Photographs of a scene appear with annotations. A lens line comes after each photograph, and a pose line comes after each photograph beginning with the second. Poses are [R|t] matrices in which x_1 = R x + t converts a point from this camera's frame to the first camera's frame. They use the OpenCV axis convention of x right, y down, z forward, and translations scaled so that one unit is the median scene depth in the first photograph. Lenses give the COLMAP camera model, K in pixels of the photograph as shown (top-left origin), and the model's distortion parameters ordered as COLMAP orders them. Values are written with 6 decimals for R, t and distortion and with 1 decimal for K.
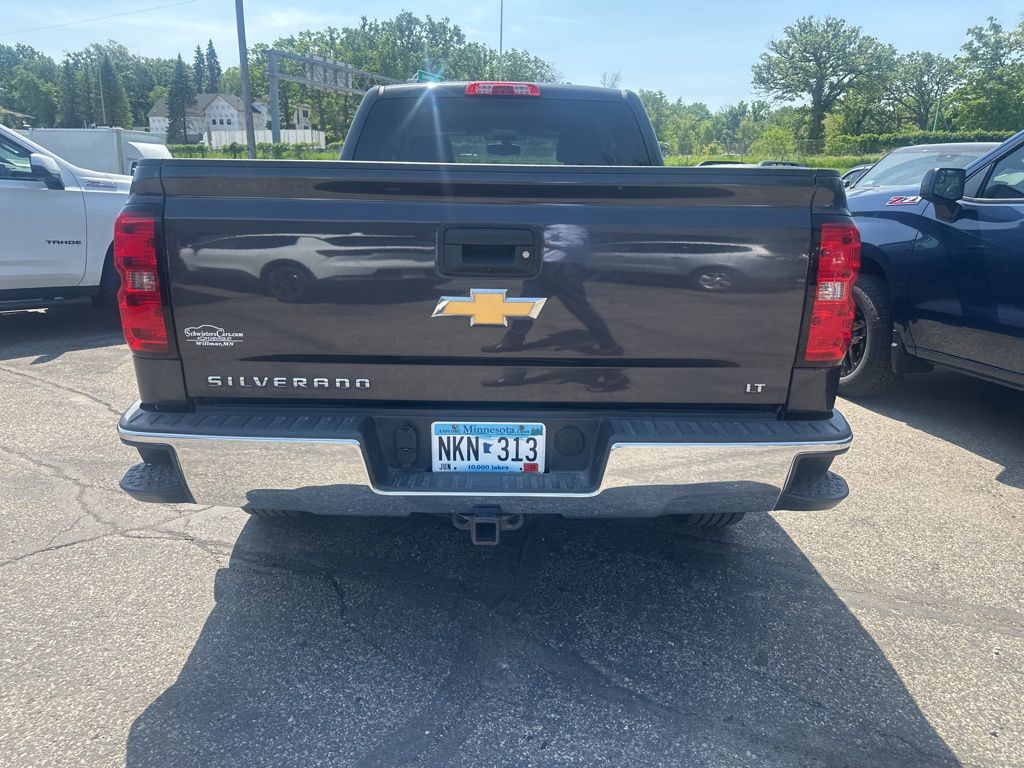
lens RADIAL K [[721.8, 0, 519.6], [0, 721.8, 375.9], [0, 0, 1]] dist [0.016245, -0.020468]
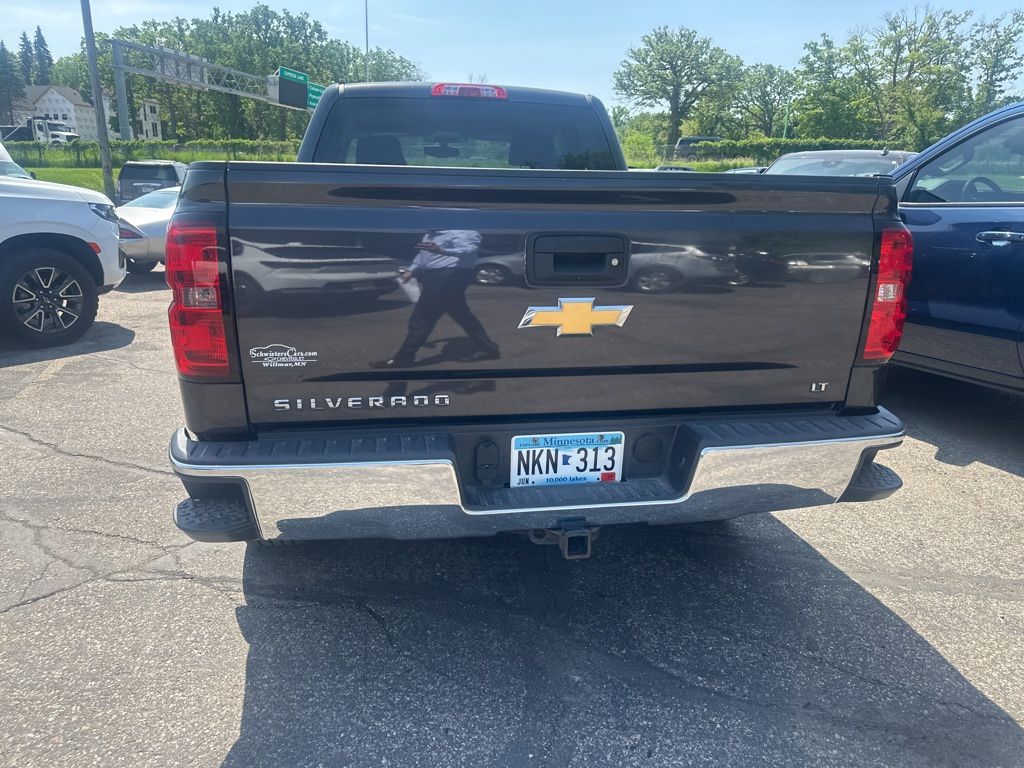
lens RADIAL K [[721.8, 0, 519.1], [0, 721.8, 383.9], [0, 0, 1]] dist [0.016245, -0.020468]
pose [[0.984978, -0.042614, 0.167340, -0.154151], [0.041322, 0.999083, 0.011198, -0.009558], [-0.167664, -0.004115, 0.985836, 0.025357]]
